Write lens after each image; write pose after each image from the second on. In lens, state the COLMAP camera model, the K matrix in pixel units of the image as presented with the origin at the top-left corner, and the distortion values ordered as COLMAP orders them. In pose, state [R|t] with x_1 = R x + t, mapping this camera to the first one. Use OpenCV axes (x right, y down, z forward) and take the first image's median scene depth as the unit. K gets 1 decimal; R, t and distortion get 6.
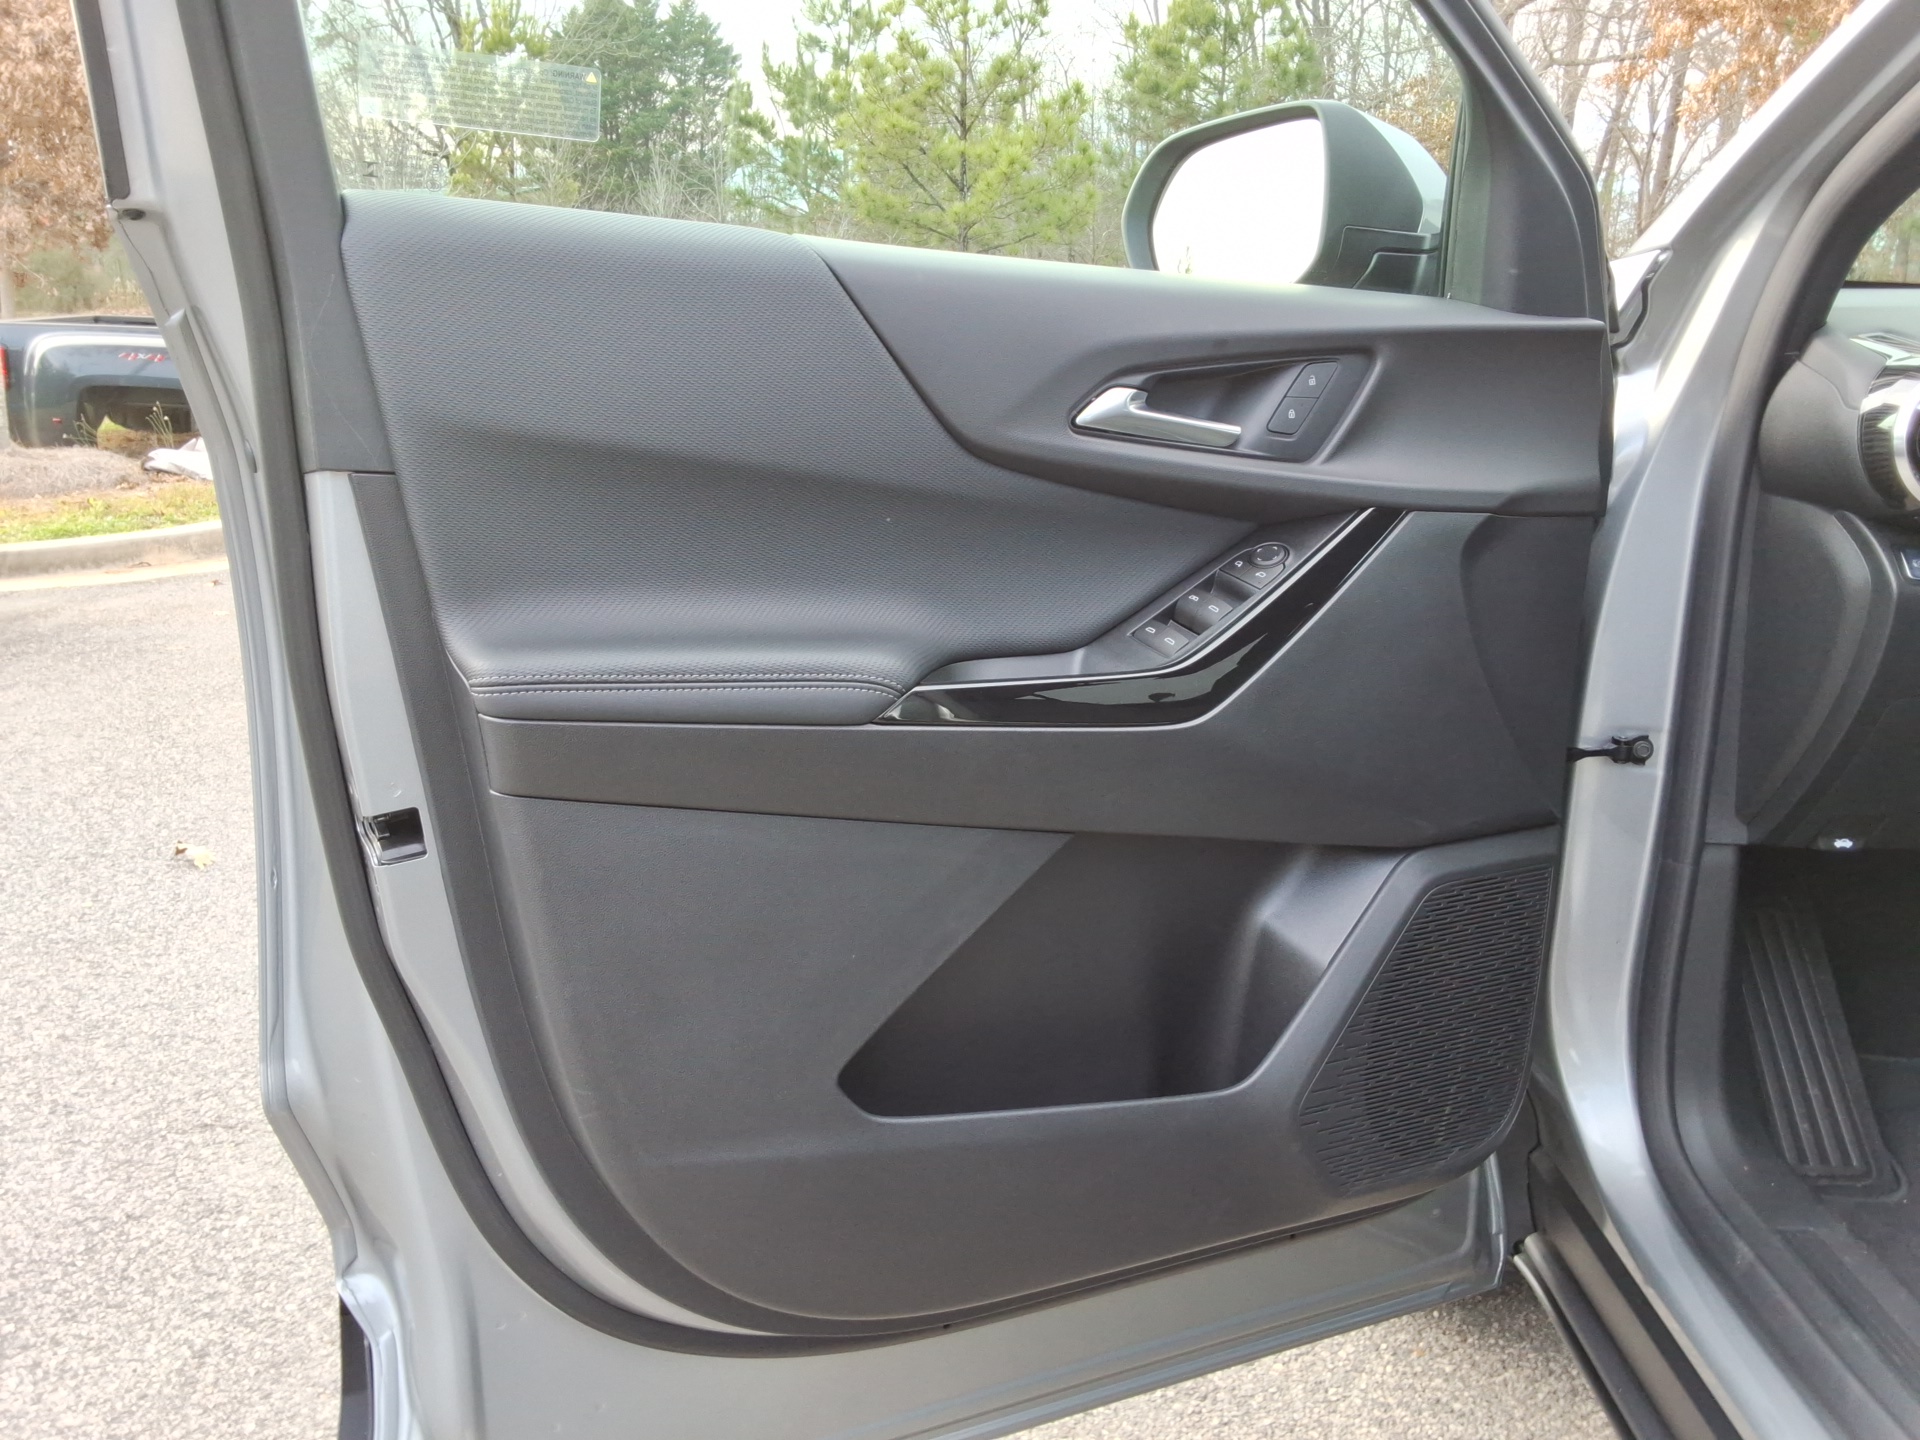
lens RADIAL K [[1542.0, 0, 963.1], [0, 1542.0, 741.0], [0, 0, 1]] dist [0.094918, -0.135687]
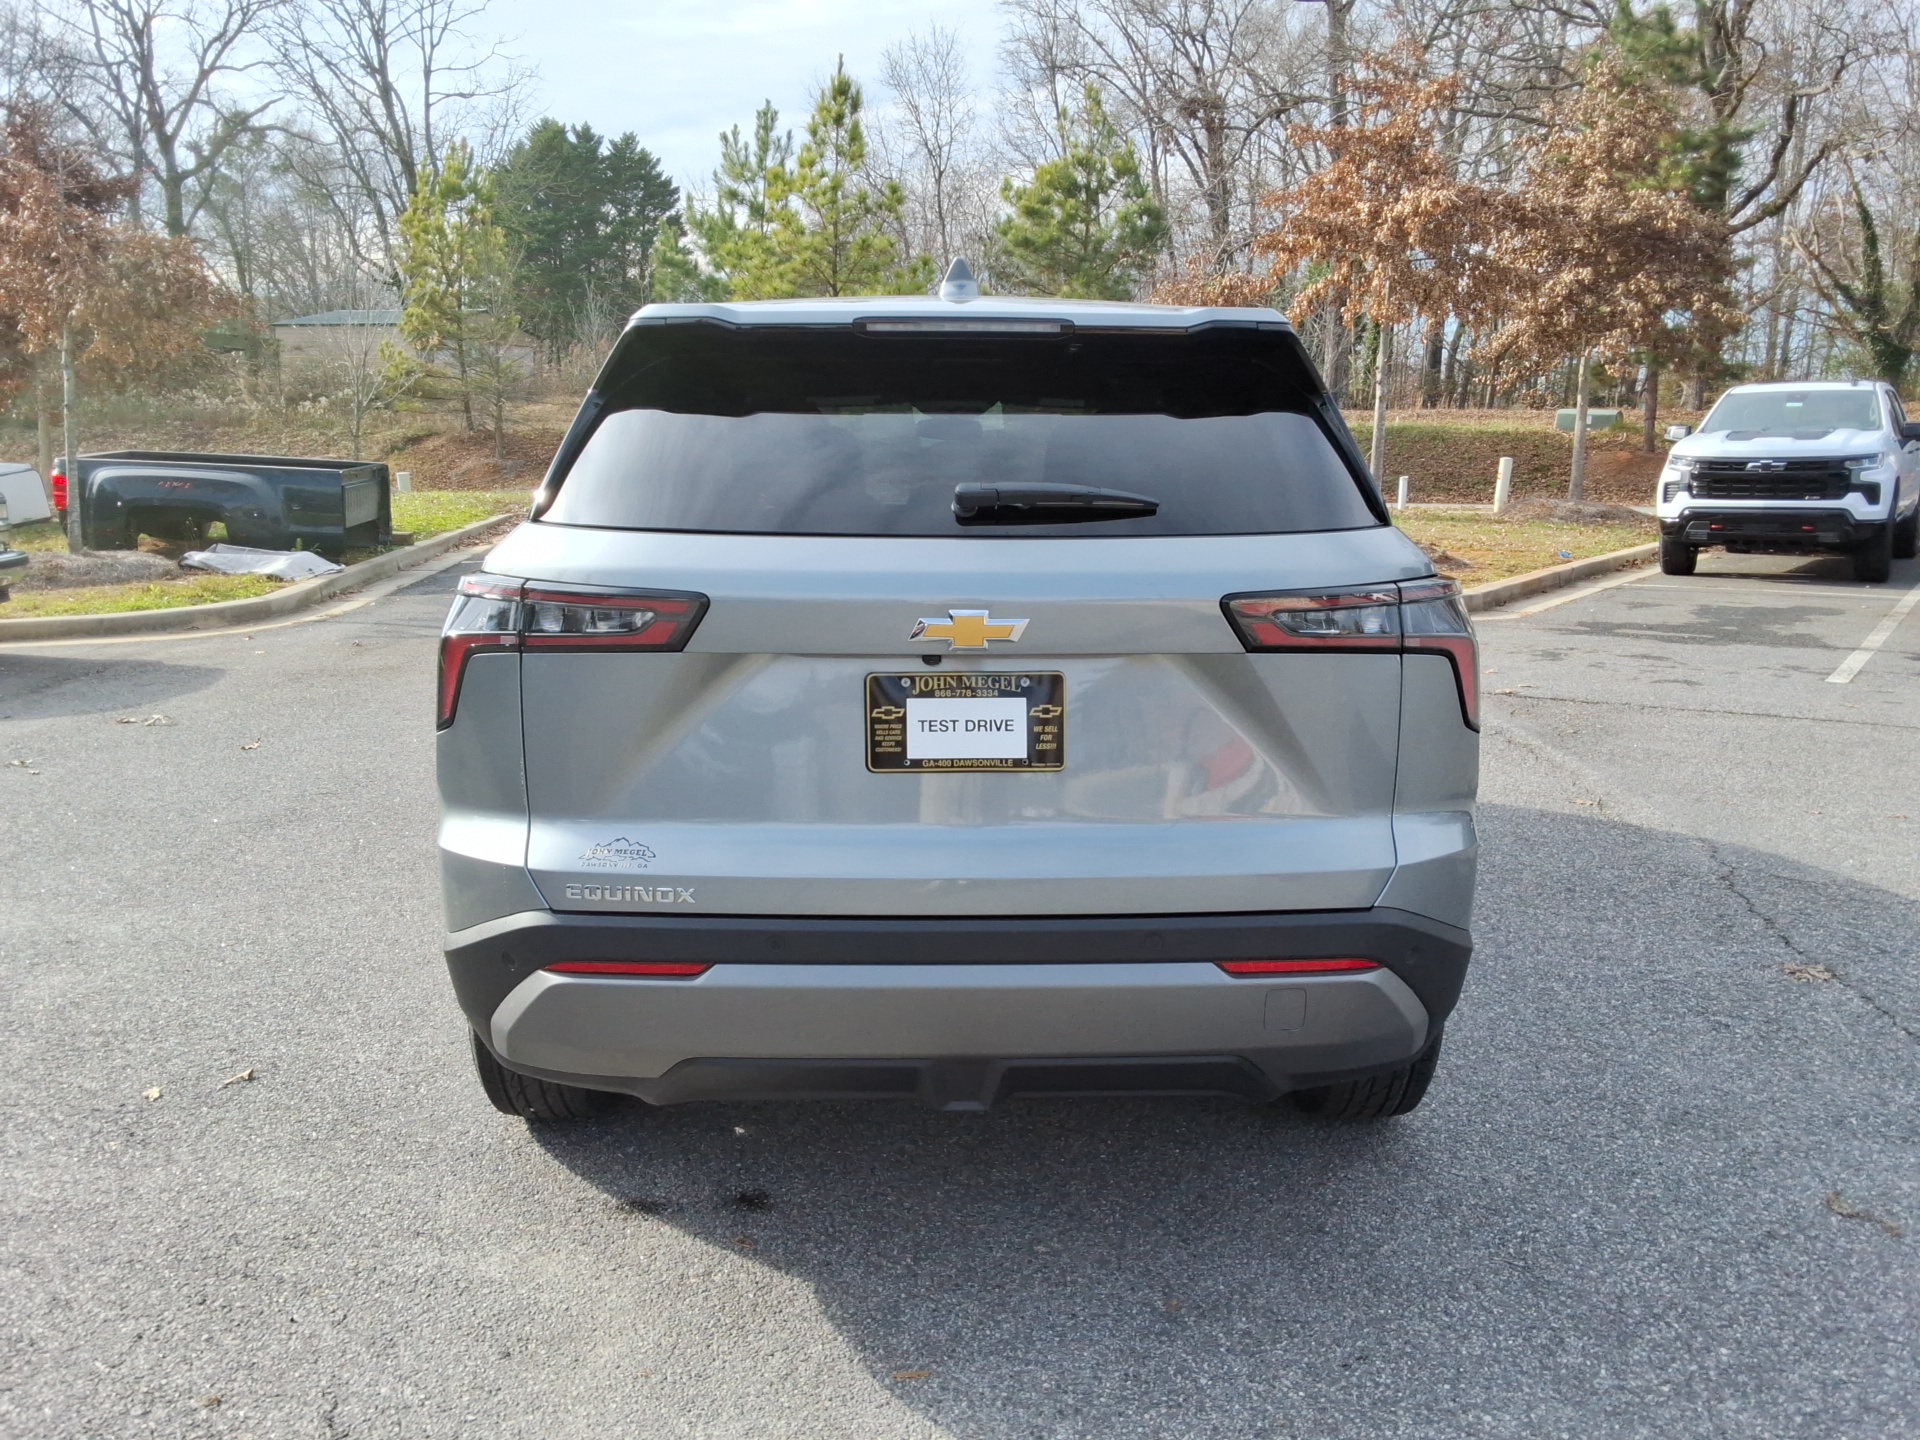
lens RADIAL K [[1542.0, 0, 971.2], [0, 1542.0, 710.4], [0, 0, 1]] dist [0.094918, -0.135687]
pose [[0.999146, -0.008763, 0.040371, 0.028163], [0.012100, 0.996462, -0.083172, 0.018771], [-0.039499, 0.083589, 0.995717, -0.095602]]
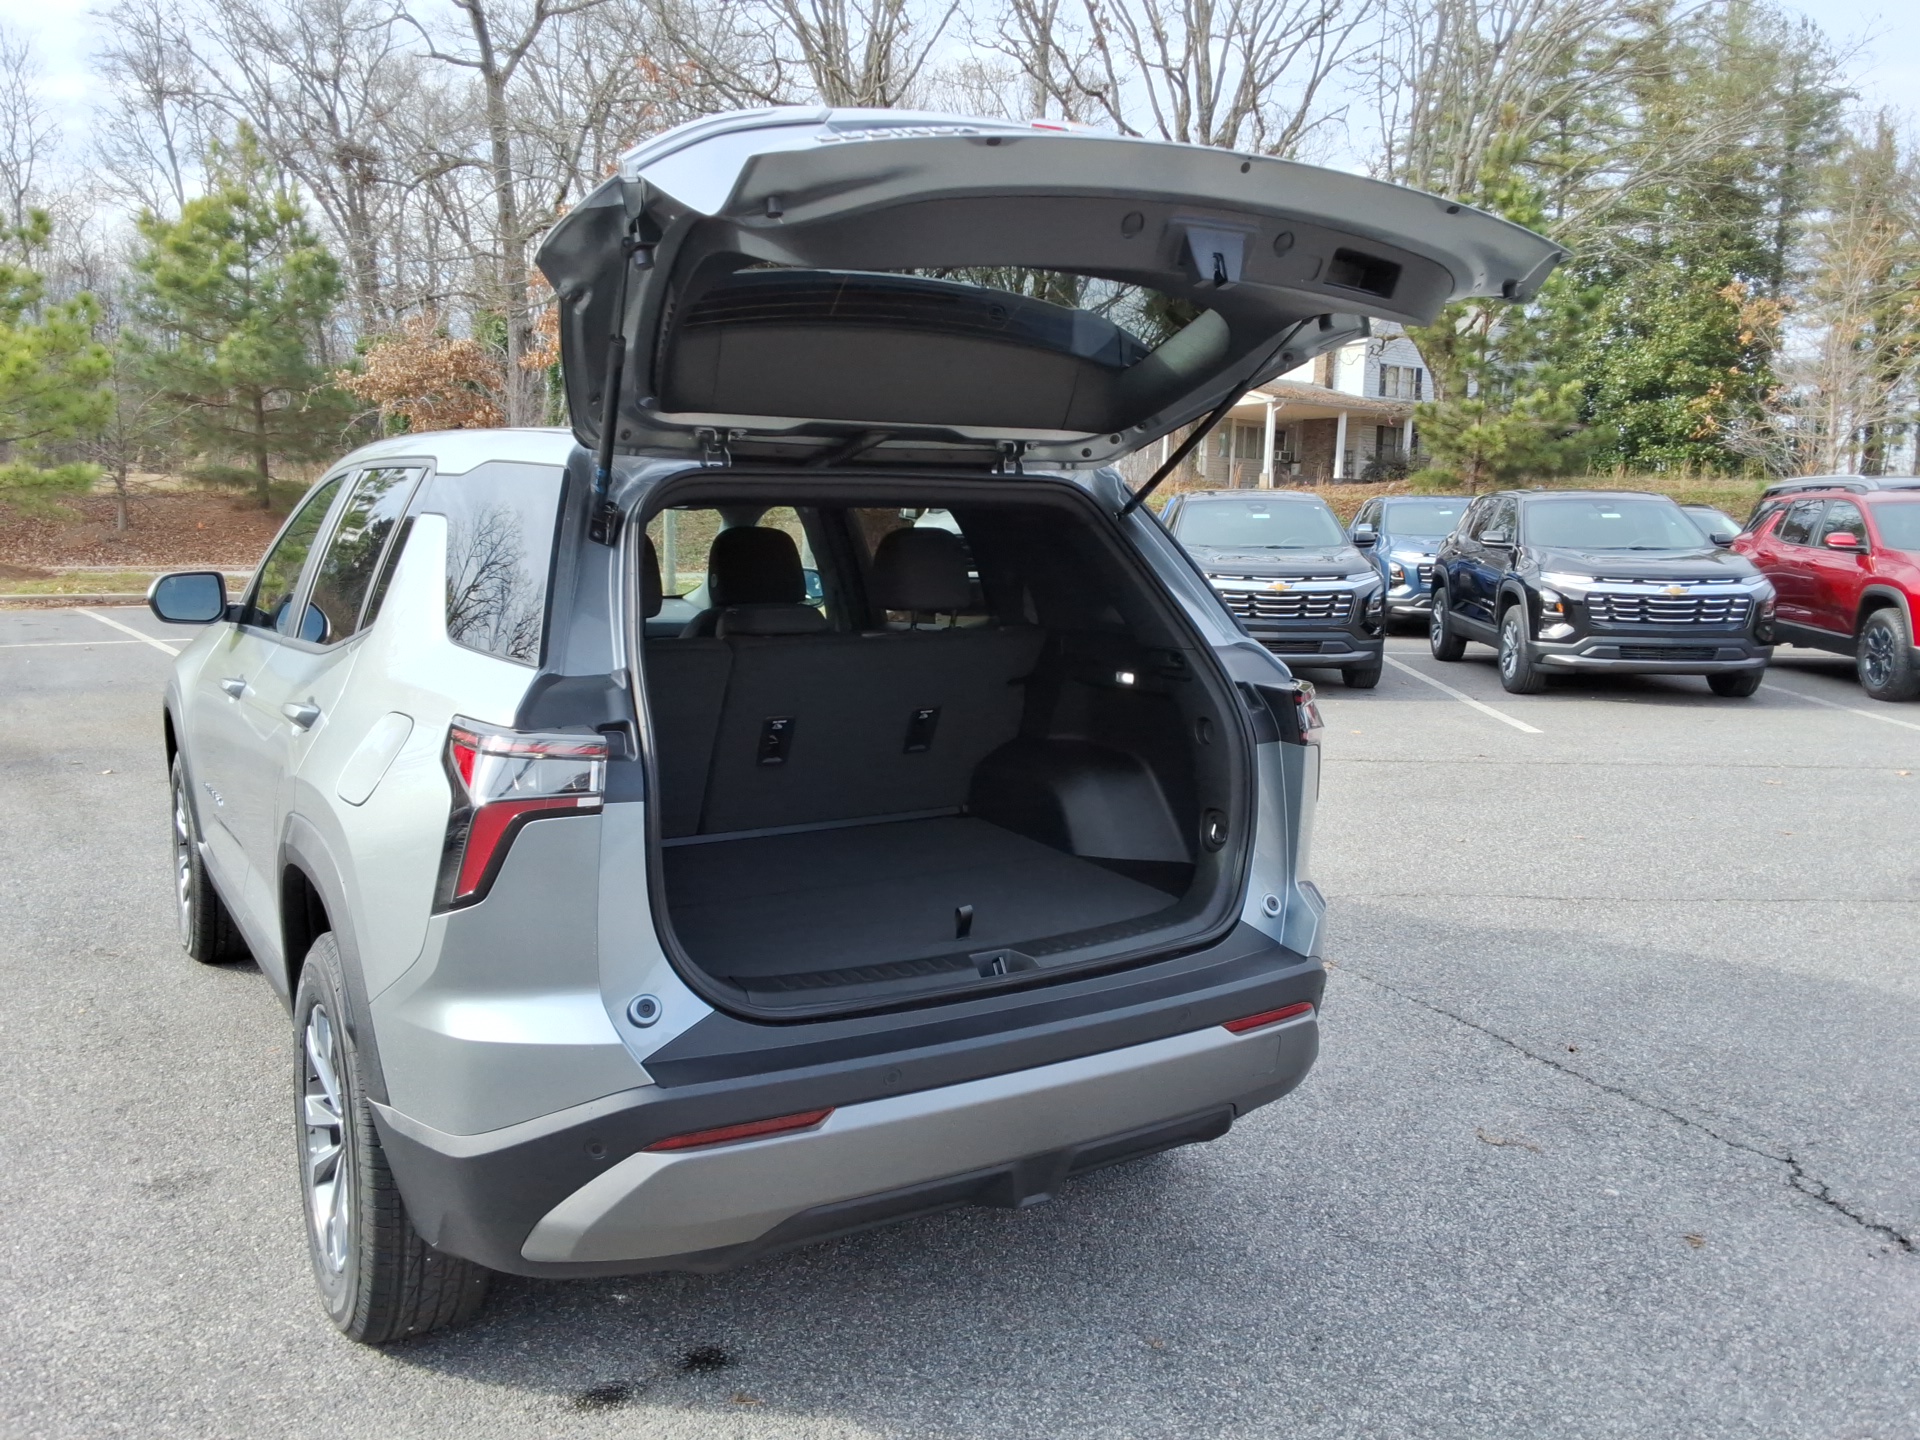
lens RADIAL K [[1542.0, 0, 982.0], [0, 1542.0, 706.9], [0, 0, 1]] dist [0.094918, -0.135687]
pose [[0.841775, -0.066384, 0.535731, -0.001879], [0.132253, 0.987527, -0.085437, 0.014563], [-0.523377, 0.142771, 0.840055, -0.090664]]
